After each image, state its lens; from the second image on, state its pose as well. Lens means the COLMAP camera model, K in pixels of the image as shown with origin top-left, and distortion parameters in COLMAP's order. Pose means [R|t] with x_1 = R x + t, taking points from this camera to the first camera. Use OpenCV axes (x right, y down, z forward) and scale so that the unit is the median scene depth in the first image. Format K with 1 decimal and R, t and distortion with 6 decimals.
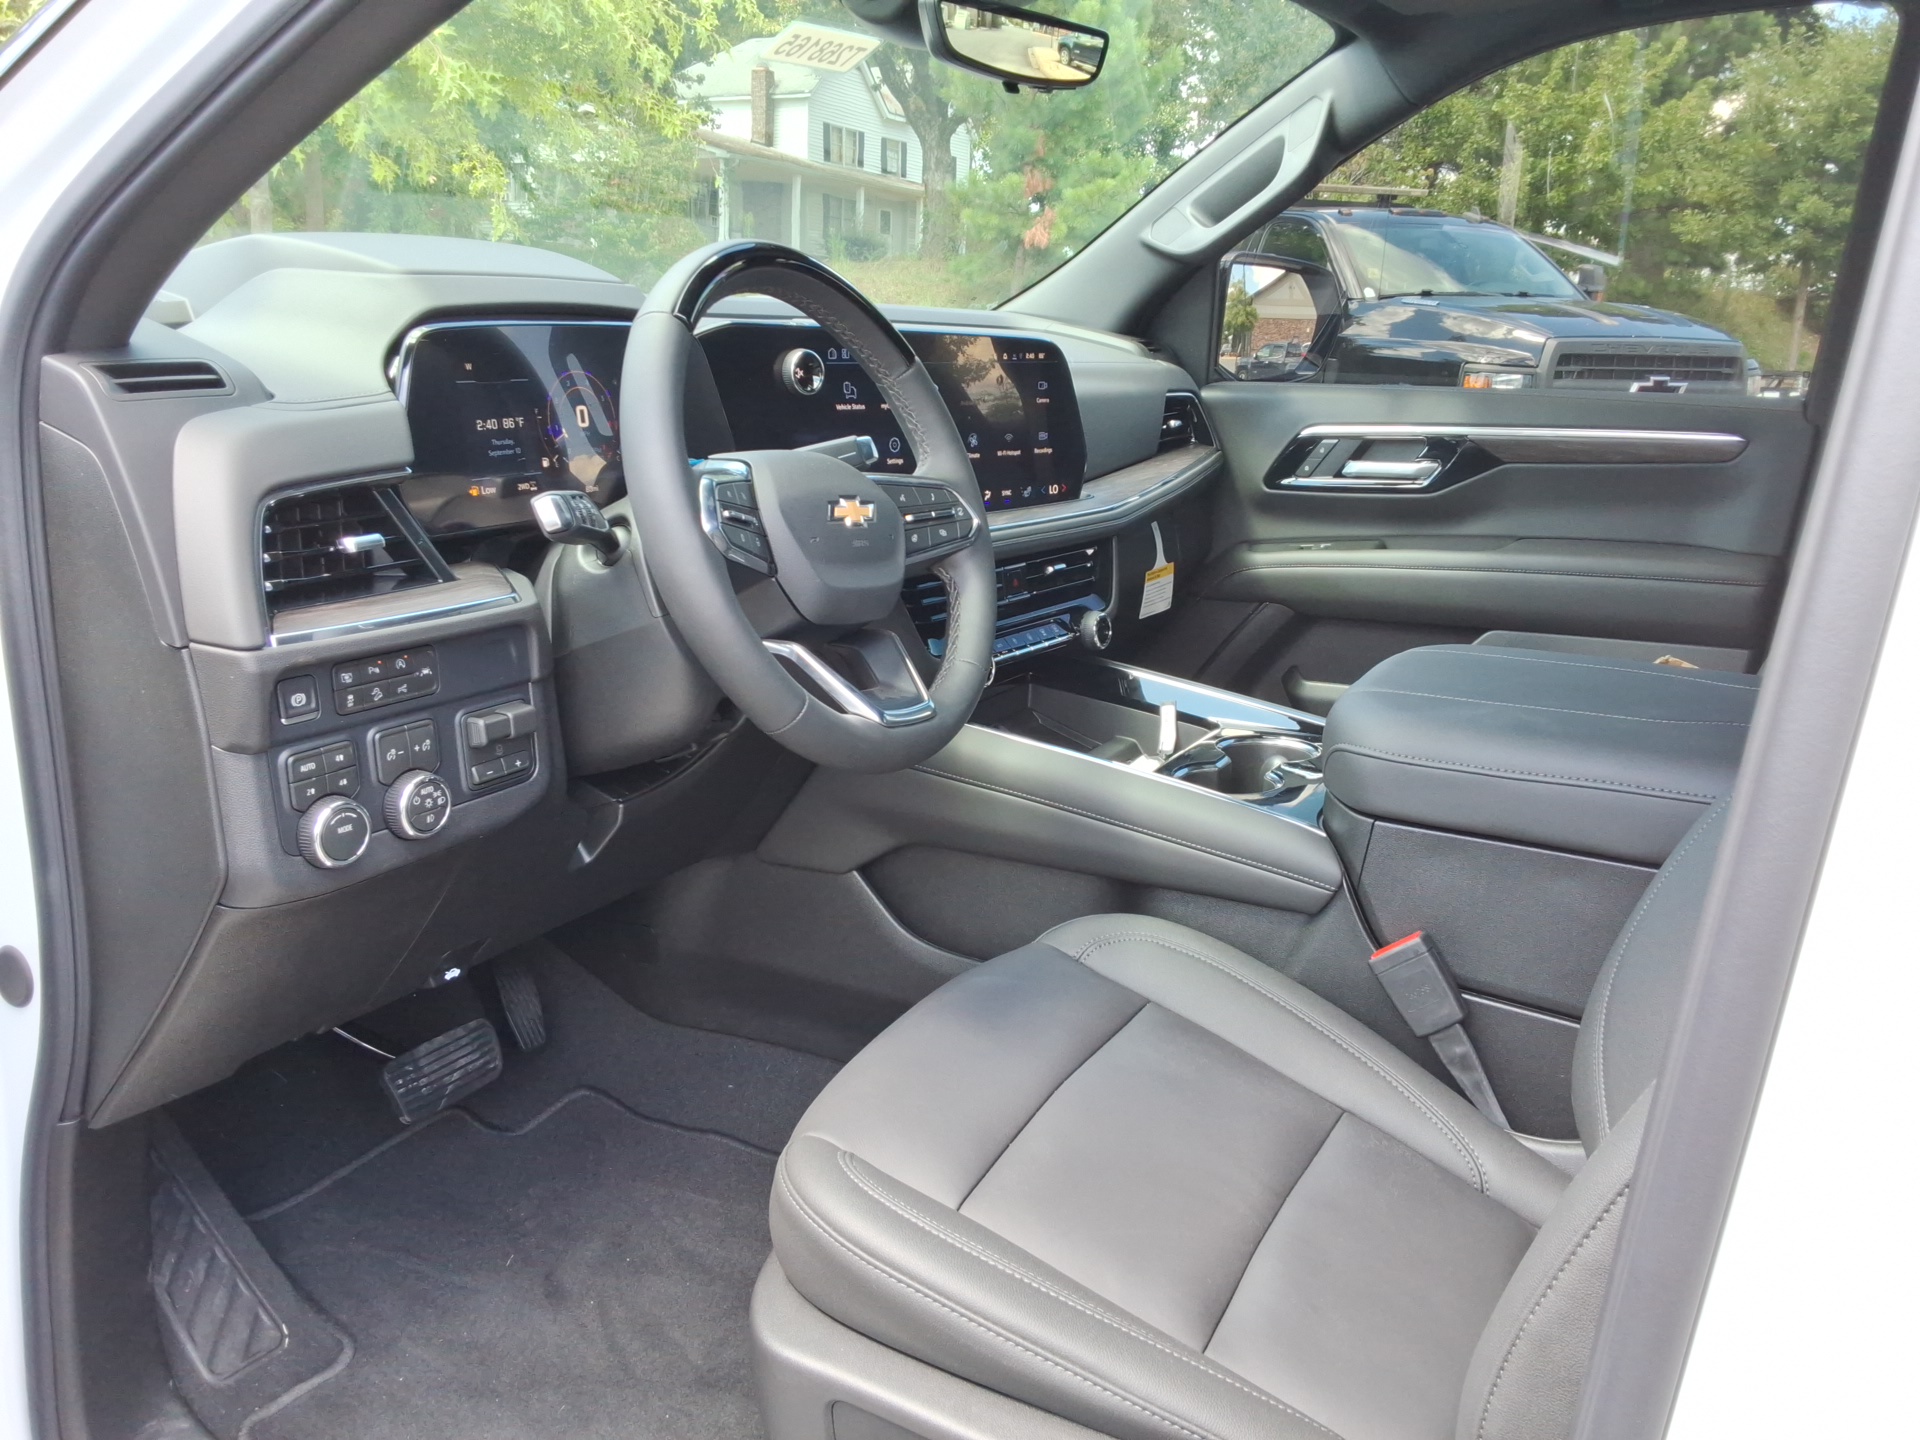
lens RADIAL K [[1548.1, 0, 1020.5], [0, 1548.1, 706.1], [0, 0, 1]] dist [0.094263, -0.150964]
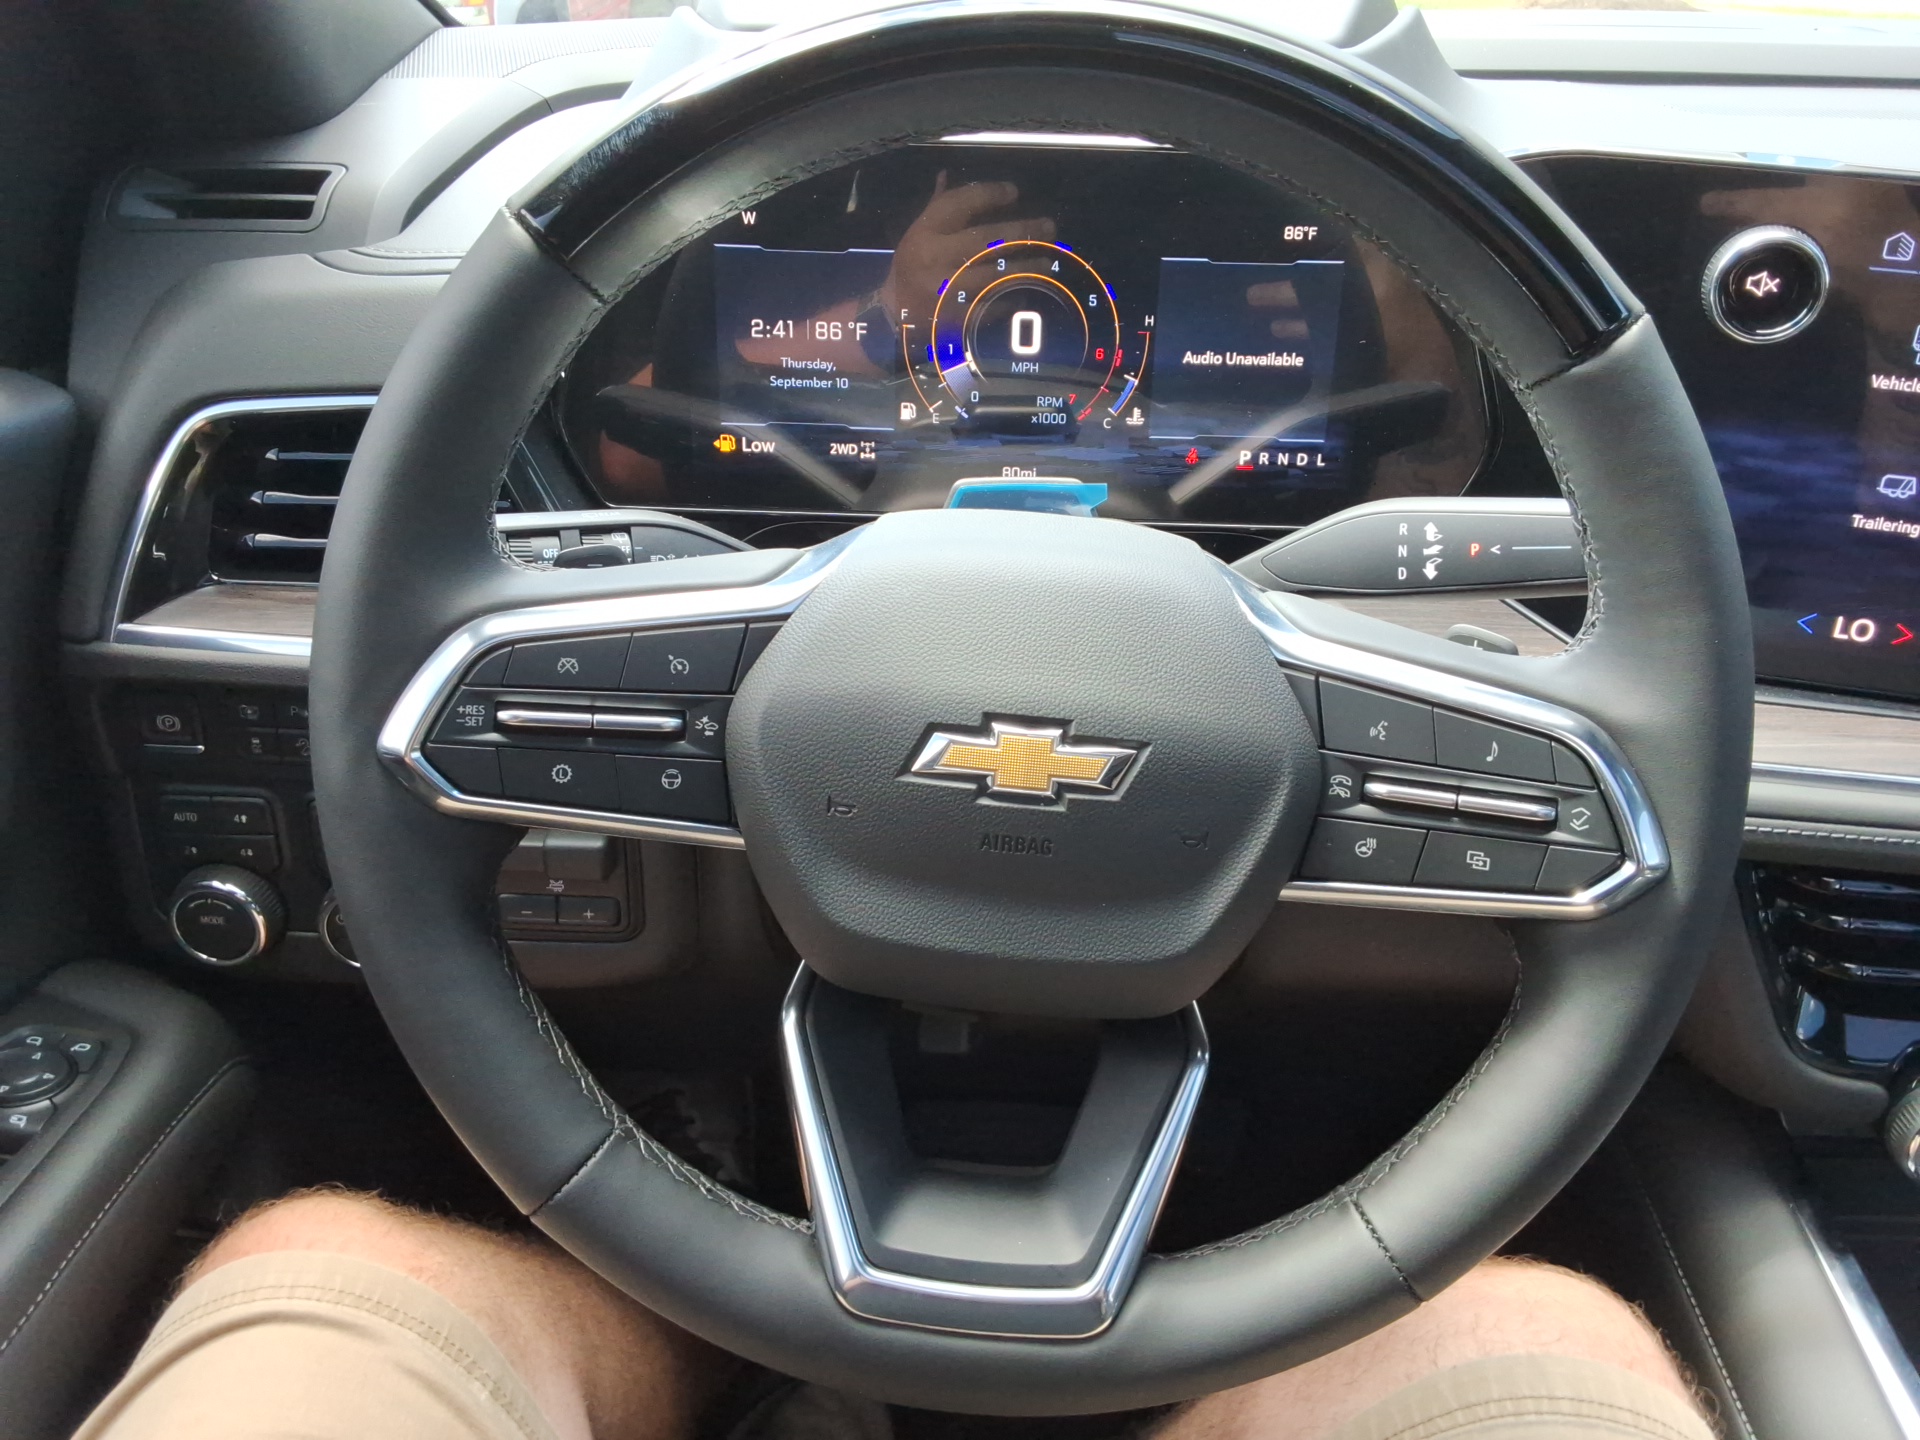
lens RADIAL K [[1564.0, 0, 983.8], [0, 1564.0, 699.6], [0, 0, 1]] dist [0.115537, -0.187693]
pose [[0.430847, 0.399336, -0.809260, 0.150962], [-0.235891, 0.915419, 0.326133, -0.208645], [0.871049, 0.050384, 0.488606, 0.647991]]
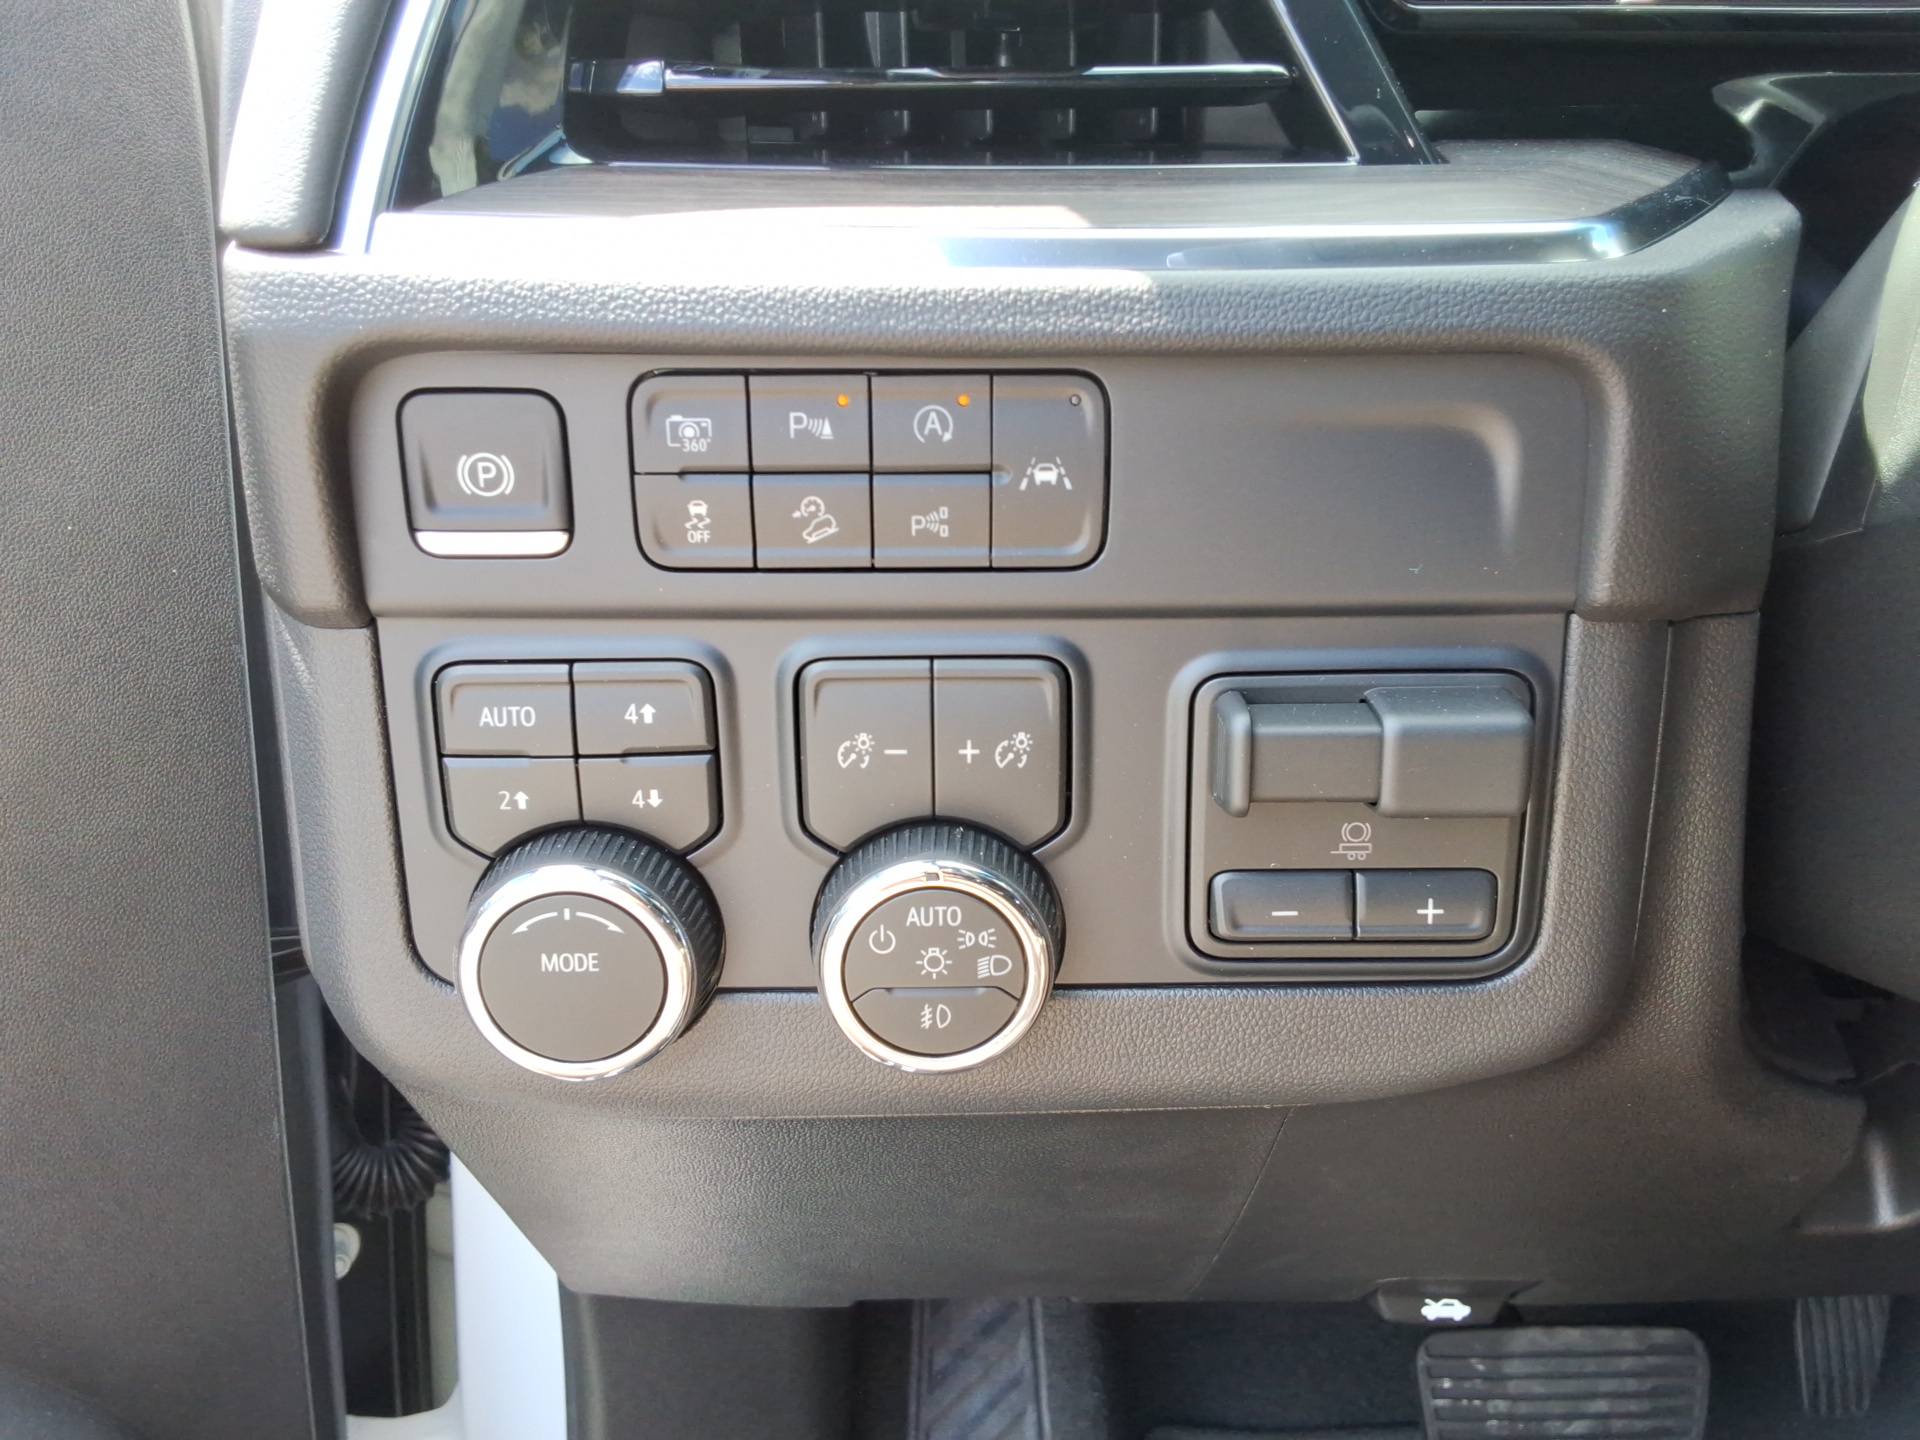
lens RADIAL K [[1556.1, 0, 970.6], [0, 1556.1, 695.5], [0, 0, 1]] dist [0.133938, -0.227195]
pose [[0.472843, 0.268290, -0.839309, -0.118370], [-0.198345, 0.960481, 0.195281, -0.025025], [0.858533, 0.074135, 0.507371, 0.624105]]
